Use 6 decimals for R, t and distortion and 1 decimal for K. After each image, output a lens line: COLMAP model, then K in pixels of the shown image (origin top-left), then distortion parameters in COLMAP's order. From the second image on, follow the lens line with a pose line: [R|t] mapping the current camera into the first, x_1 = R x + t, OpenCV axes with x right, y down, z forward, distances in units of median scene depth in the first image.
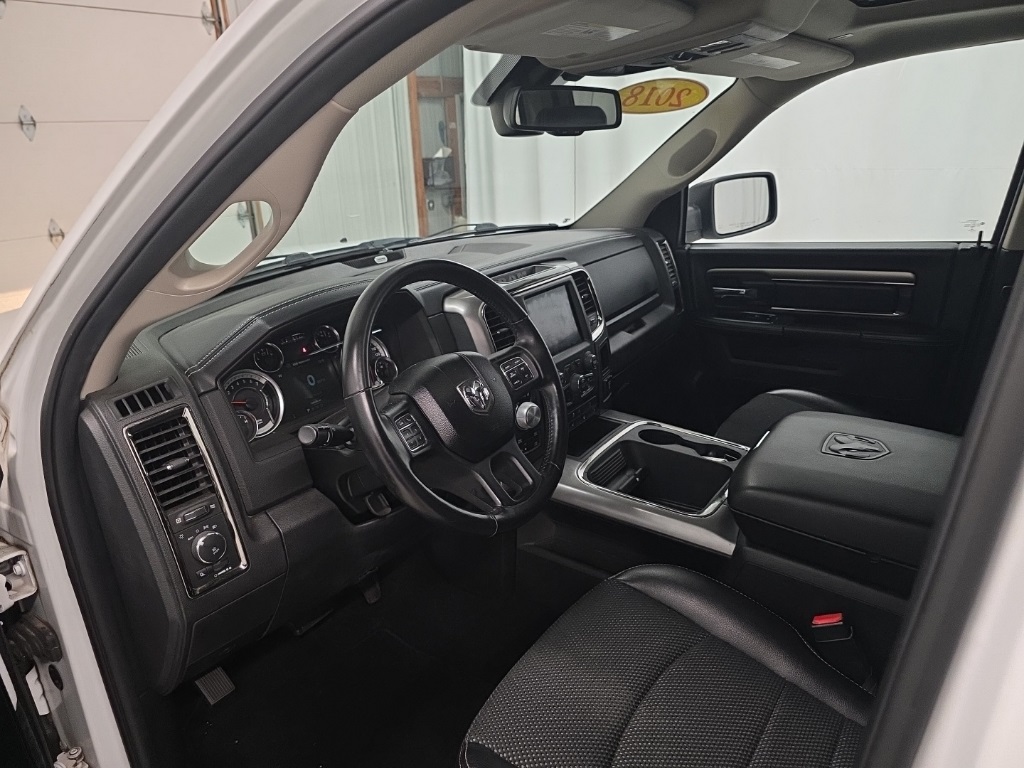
lens RADIAL K [[691.8, 0, 511.8], [0, 691.8, 383.1], [0, 0, 1]] dist [0.047258, -0.043226]
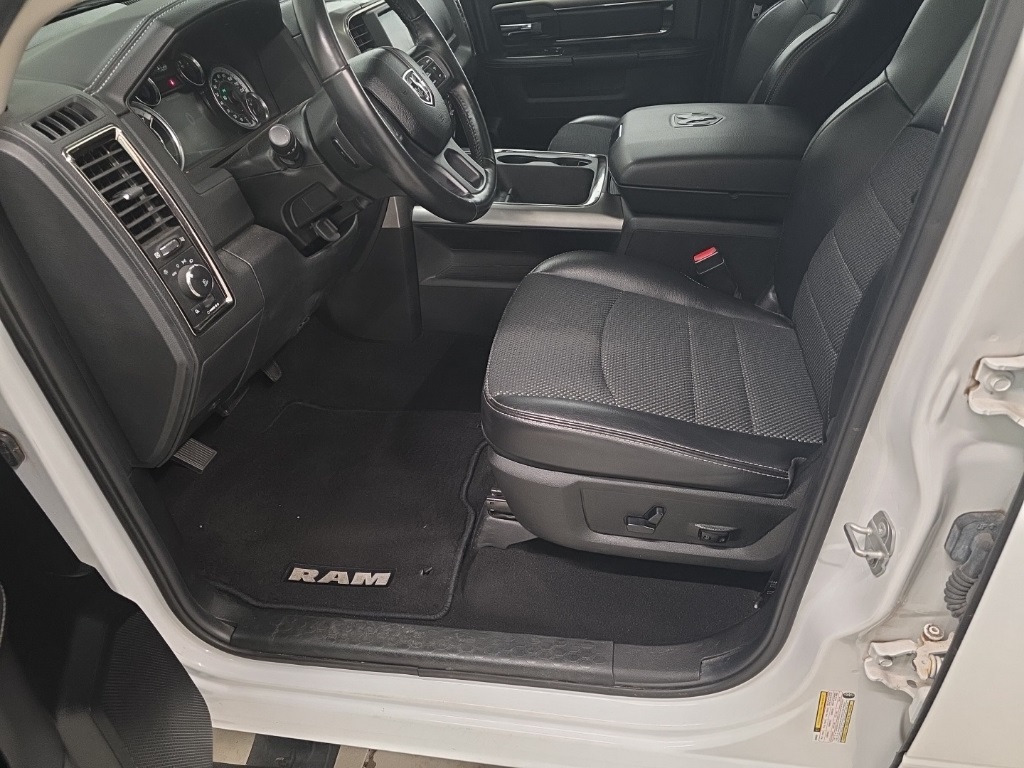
lens RADIAL K [[691.8, 0, 516.9], [0, 691.8, 388.1], [0, 0, 1]] dist [0.047258, -0.043226]
pose [[0.896386, -0.262345, 0.357307, -0.369145], [0.165224, 0.945714, 0.279867, 0.158121], [-0.411331, -0.191833, 0.891070, -0.029332]]
